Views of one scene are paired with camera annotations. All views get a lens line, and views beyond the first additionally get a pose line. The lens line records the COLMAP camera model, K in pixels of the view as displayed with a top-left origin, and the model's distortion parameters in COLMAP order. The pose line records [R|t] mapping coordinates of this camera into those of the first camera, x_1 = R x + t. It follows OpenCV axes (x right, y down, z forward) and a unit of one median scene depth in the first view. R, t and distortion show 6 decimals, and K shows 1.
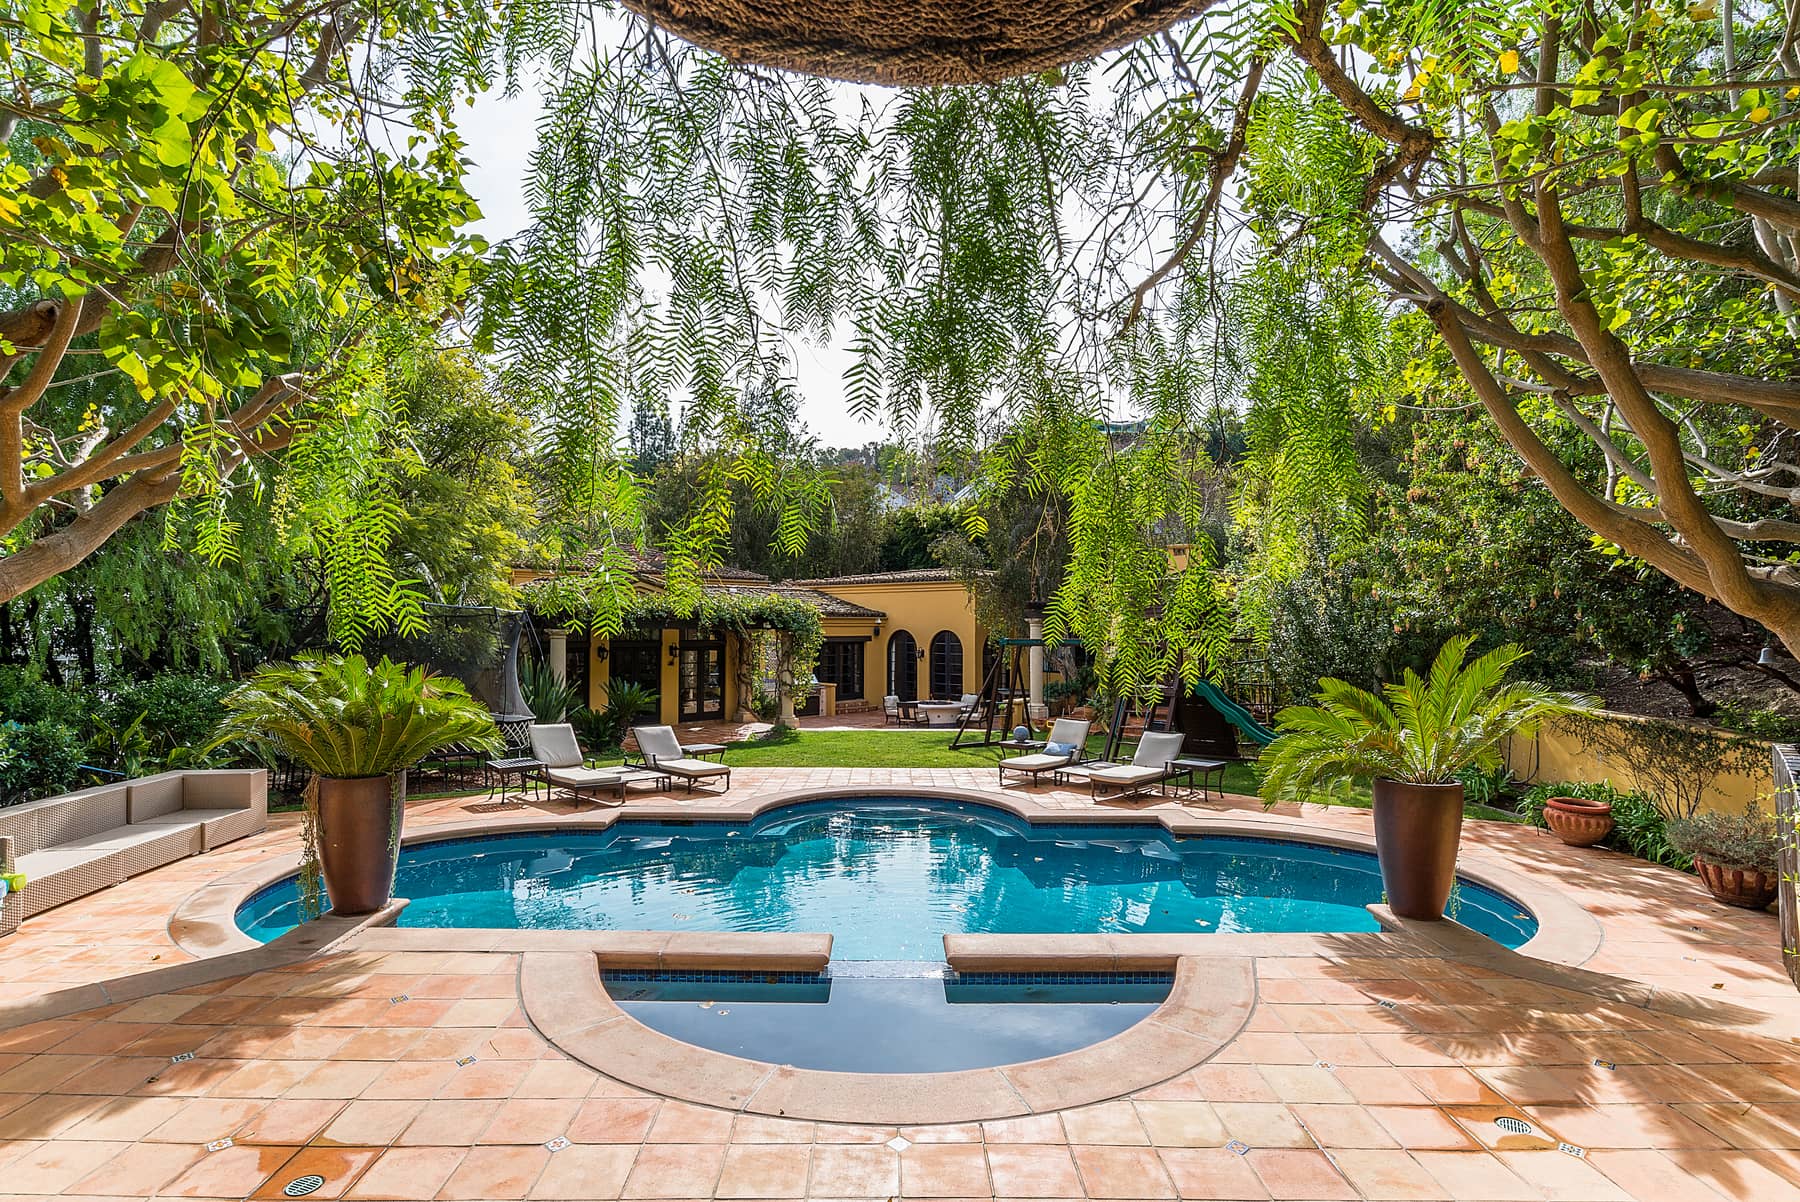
lens RADIAL K [[923.2, 0, 900.0], [0, 923.2, 601.0], [0, 0, 1]] dist [-0.049409, 0.020866]
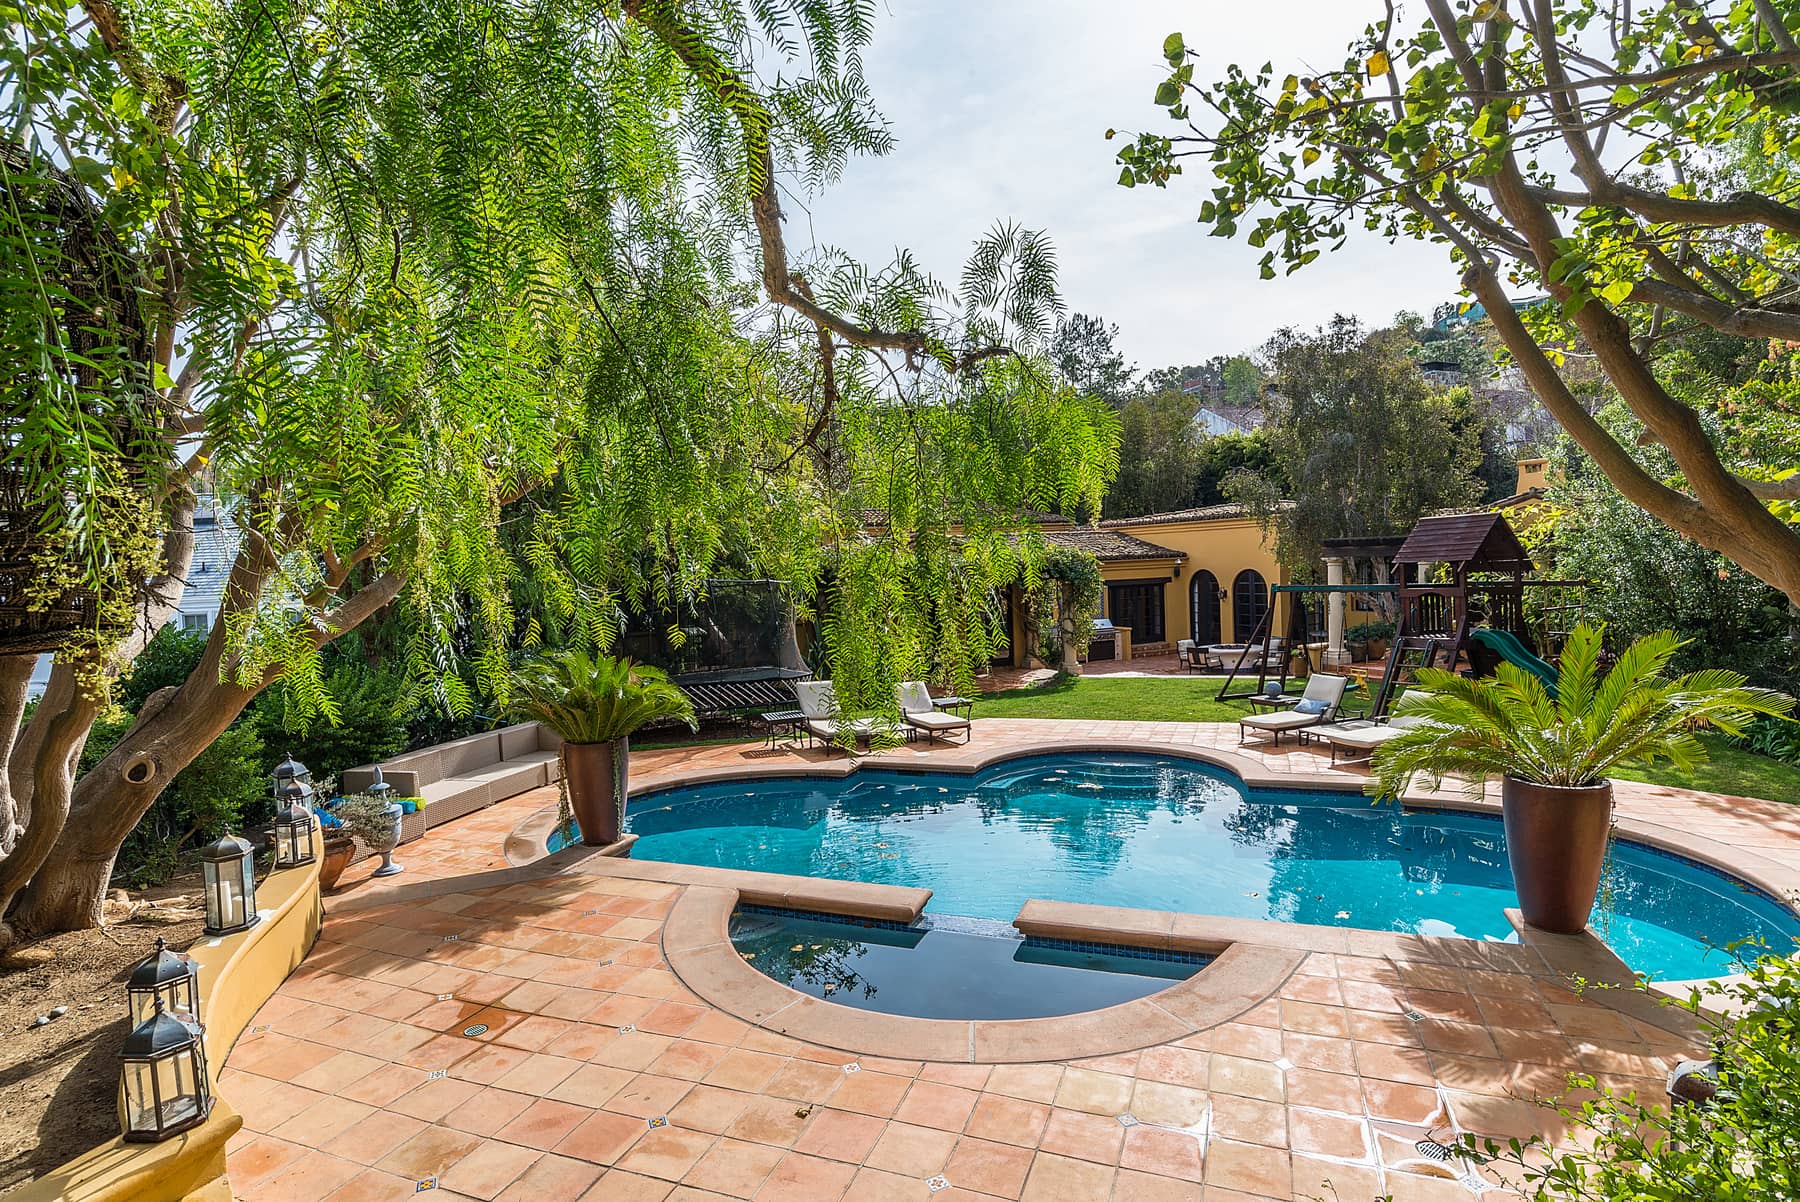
lens RADIAL K [[926.0, 0, 894.5], [0, 926.0, 585.7], [0, 0, 1]] dist [-0.055289, 0.022810]
pose [[0.928685, -0.031143, -0.369560, 0.308709], [0.051903, 0.997575, 0.046363, -0.071792], [0.367220, -0.062238, 0.928049, -0.063988]]
